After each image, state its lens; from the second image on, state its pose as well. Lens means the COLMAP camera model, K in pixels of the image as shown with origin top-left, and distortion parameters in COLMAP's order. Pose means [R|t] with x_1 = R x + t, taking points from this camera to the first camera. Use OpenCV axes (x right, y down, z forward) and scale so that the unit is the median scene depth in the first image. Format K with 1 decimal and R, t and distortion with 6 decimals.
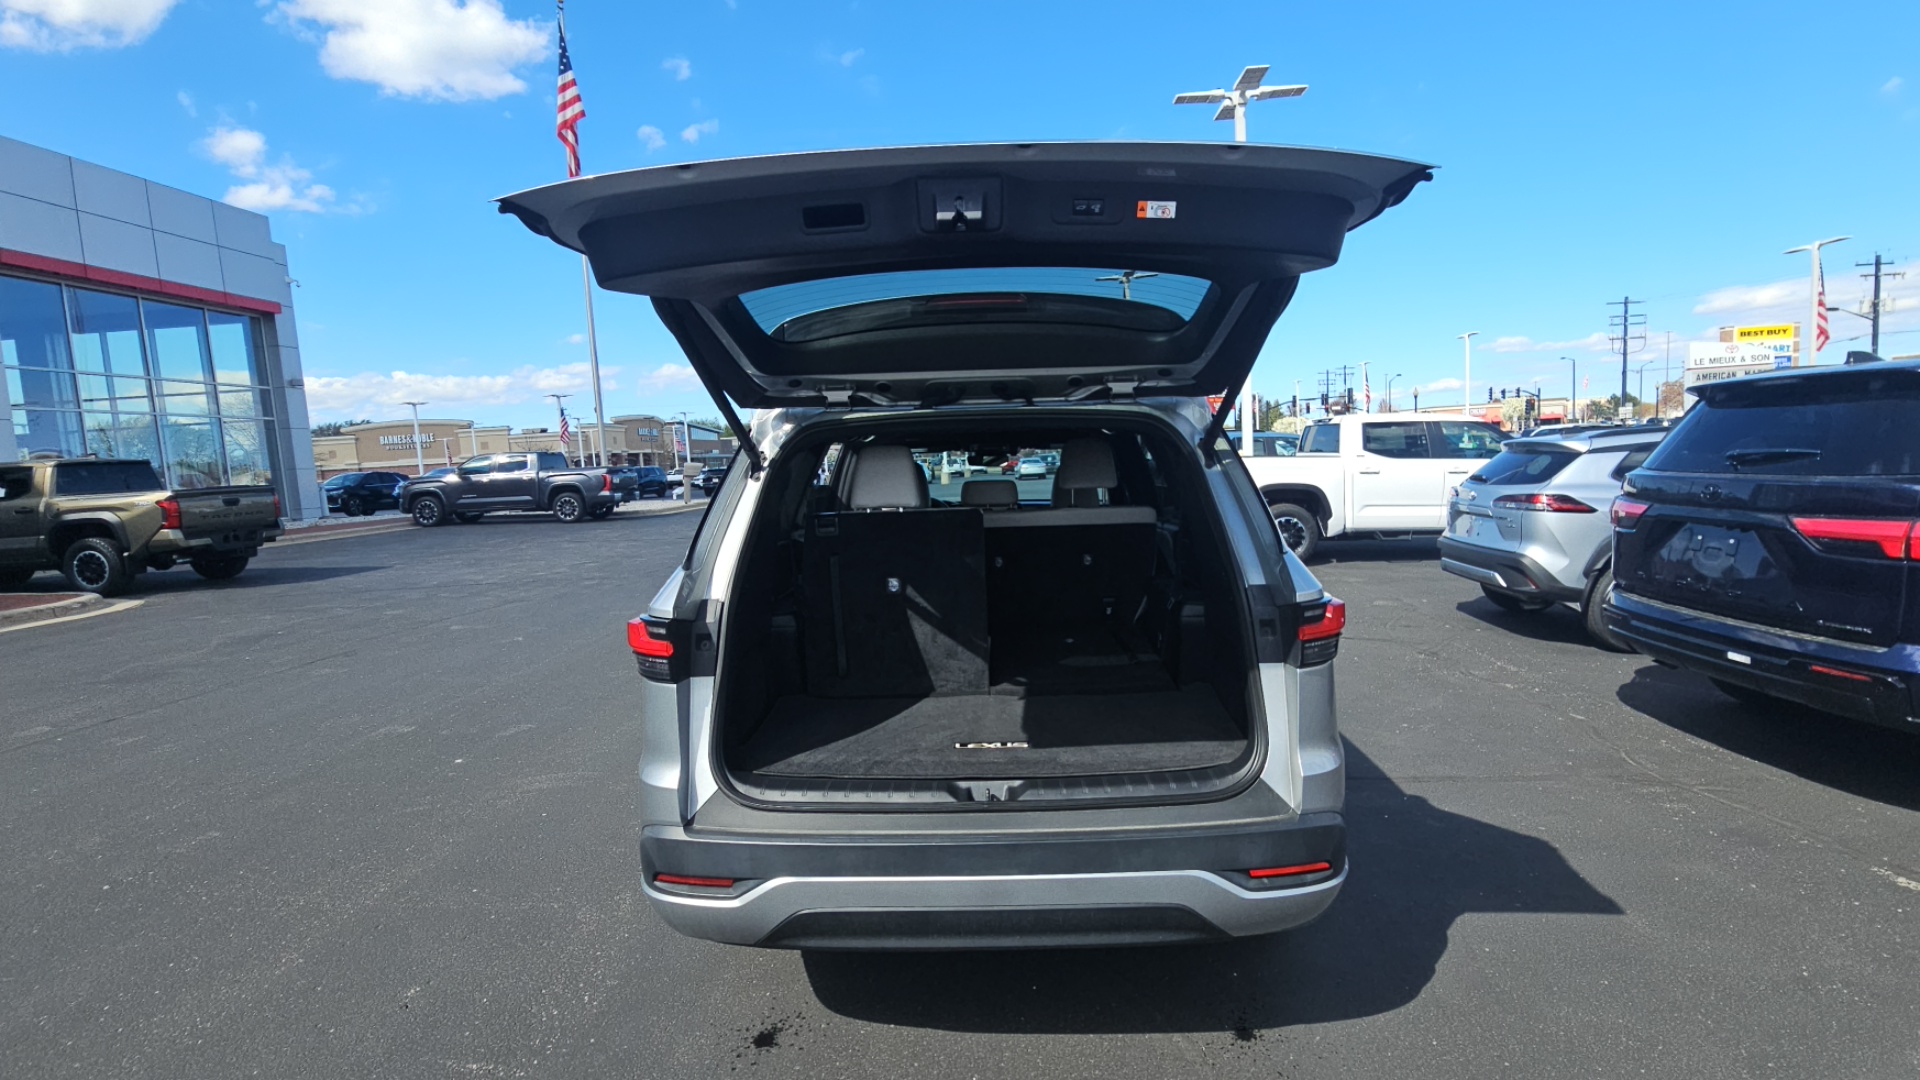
lens RADIAL K [[857.7, 0, 966.8], [0, 857.7, 554.7], [0, 0, 1]] dist [0.008697, -0.007699]
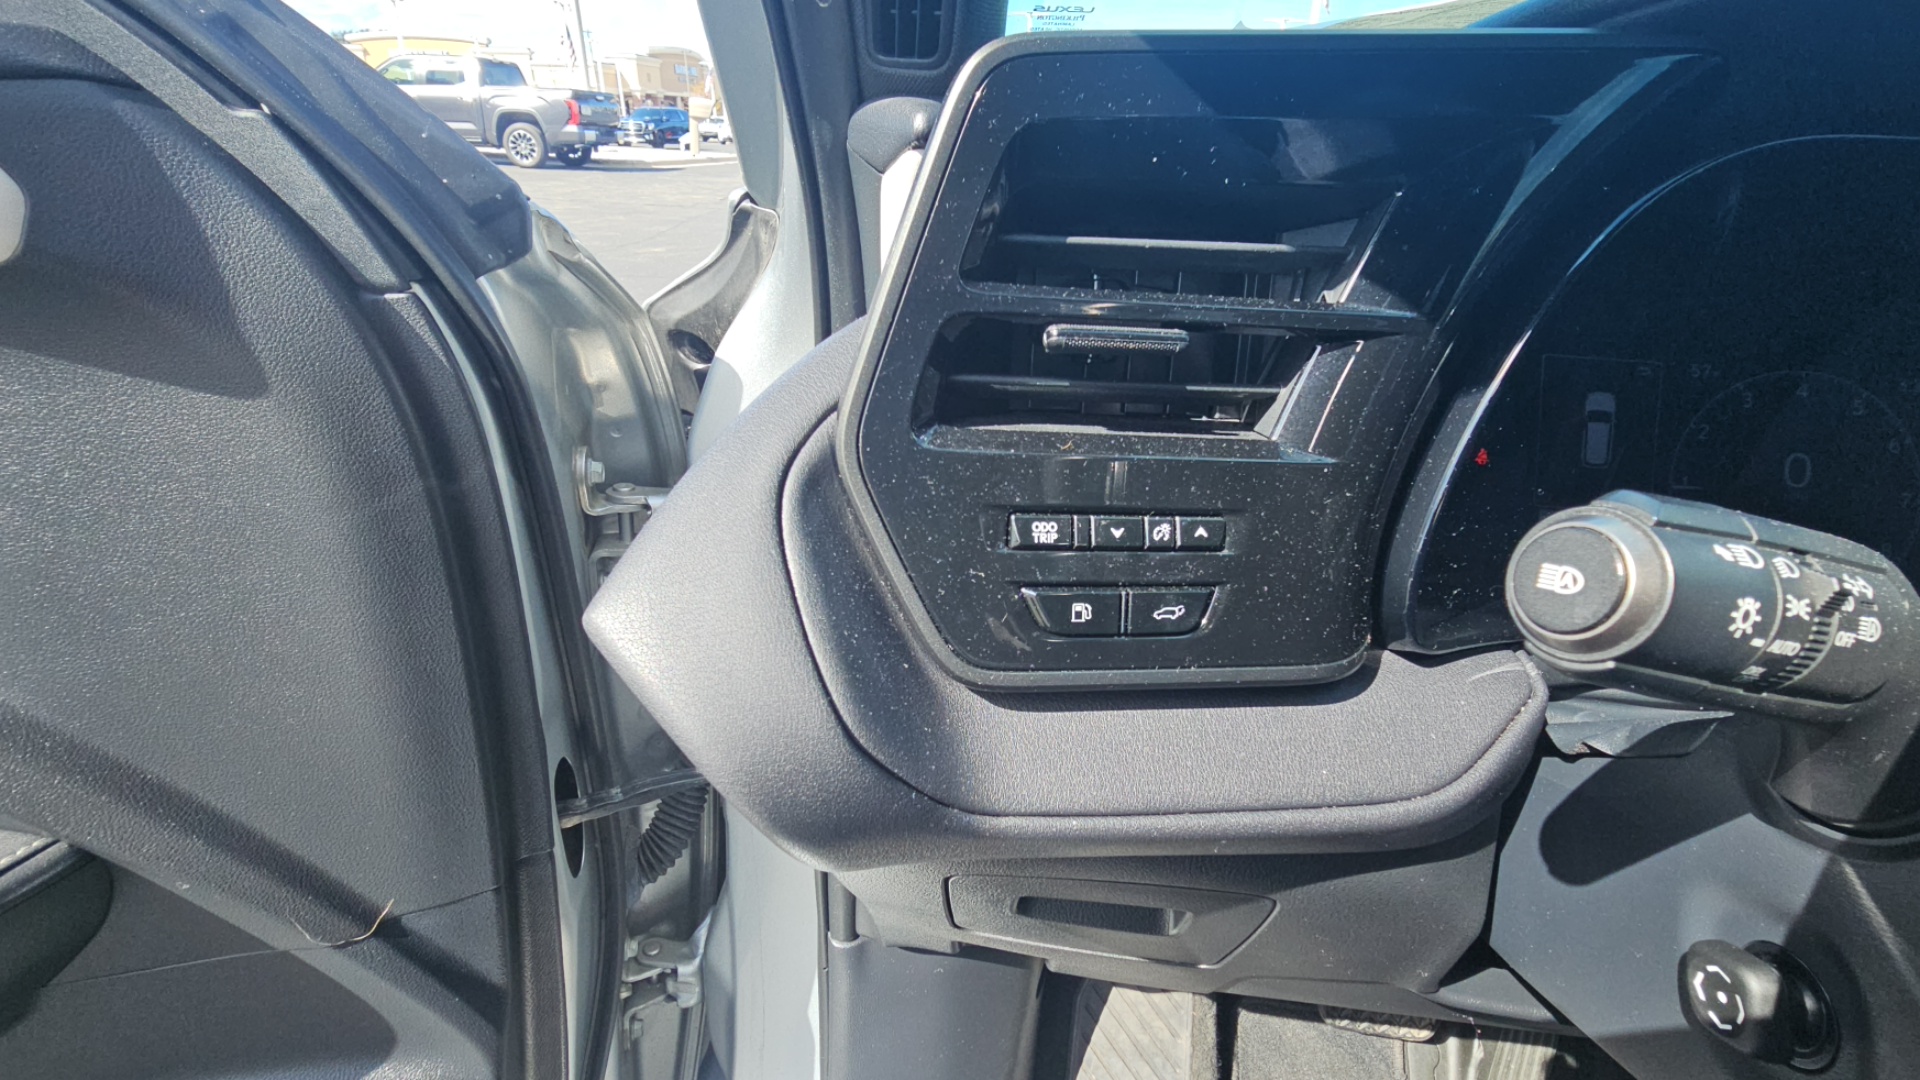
lens RADIAL K [[857.7, 0, 985.1], [0, 857.7, 548.5], [0, 0, 1]] dist [0.008697, -0.007699]
pose [[0.994874, 0.099835, -0.016060, -0.021643], [-0.088926, 0.939414, 0.331048, -0.009379], [0.048137, -0.327923, 0.943477, 0.205397]]
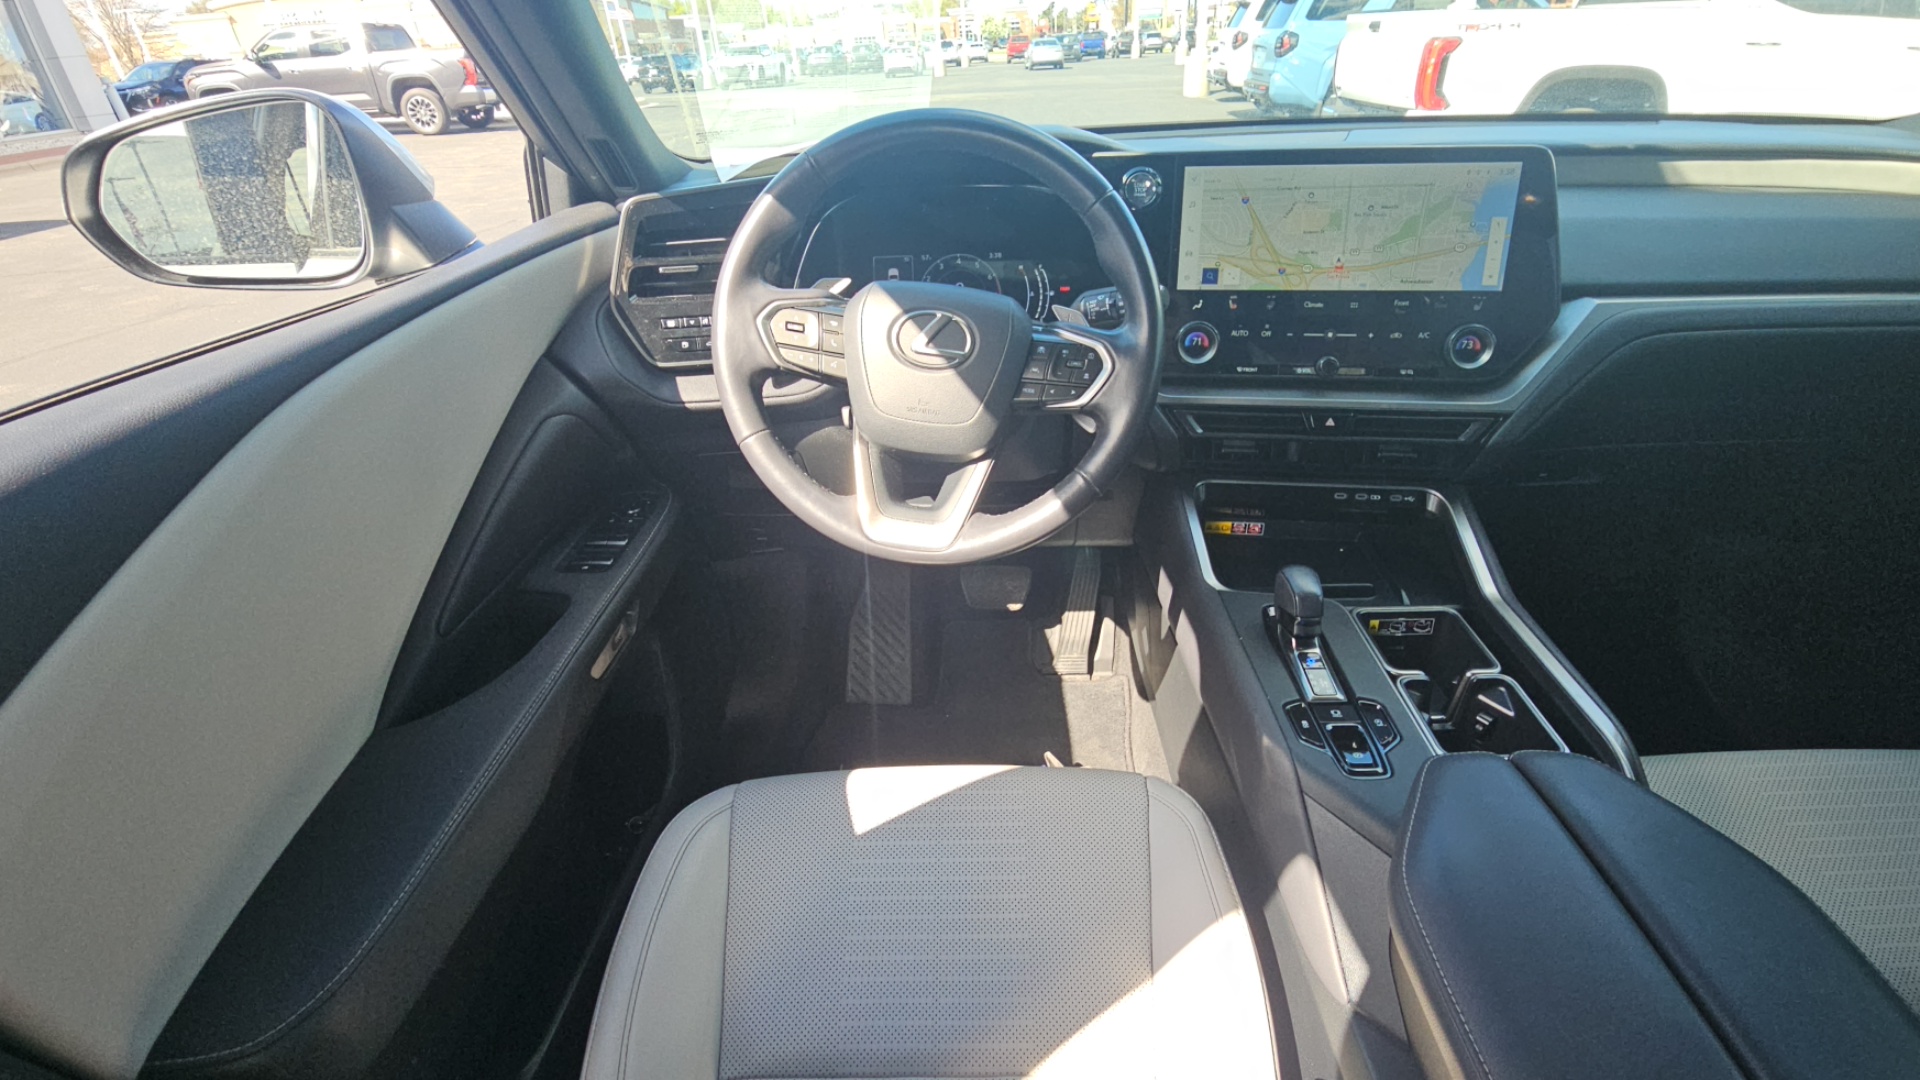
lens RADIAL K [[857.7, 0, 981.9], [0, 857.7, 542.7], [0, 0, 1]] dist [0.008697, -0.007699]
pose [[0.999773, -0.011408, 0.017998, -0.008922], [0.003204, 0.915516, 0.402269, -0.012463], [-0.021066, -0.402120, 0.915345, 0.177700]]
